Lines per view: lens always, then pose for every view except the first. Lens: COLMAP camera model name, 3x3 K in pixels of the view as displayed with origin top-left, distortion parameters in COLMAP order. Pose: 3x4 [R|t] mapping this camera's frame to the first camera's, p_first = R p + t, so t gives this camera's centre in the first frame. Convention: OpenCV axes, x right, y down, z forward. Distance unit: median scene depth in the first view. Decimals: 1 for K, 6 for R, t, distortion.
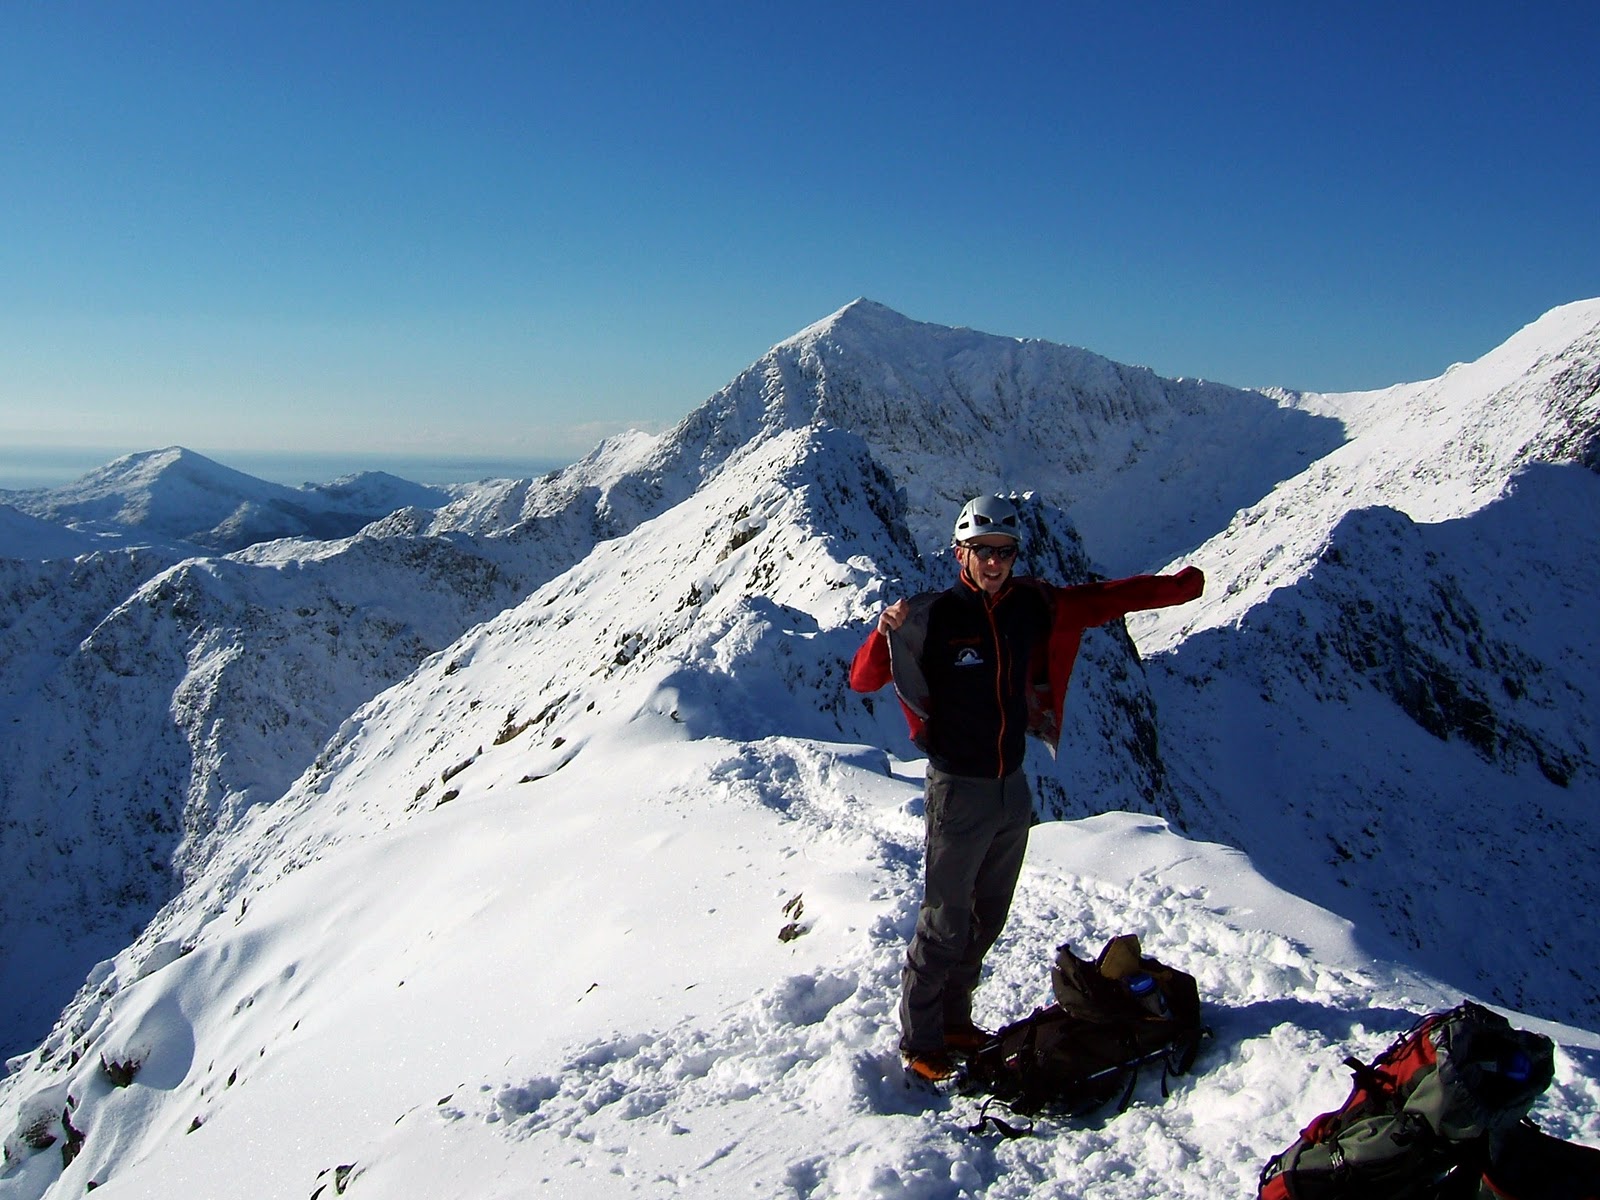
lens RADIAL K [[1854.8, 0, 798.6], [0, 1854.8, 596.8], [0, 0, 1]] dist [-0.010732, 0.000000]
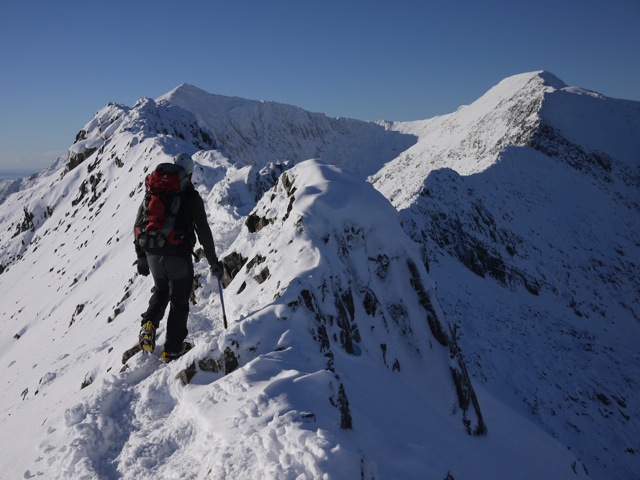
lens RADIAL K [[741.9, 0, 367.9], [0, 741.9, 244.2], [0, 0, 1]] dist [-0.010732, 0.000000]
pose [[0.963043, -0.062174, 0.262075, 0.004459], [0.054937, 0.997881, 0.034861, 0.003002], [-0.263687, -0.019175, 0.964418, 0.211369]]
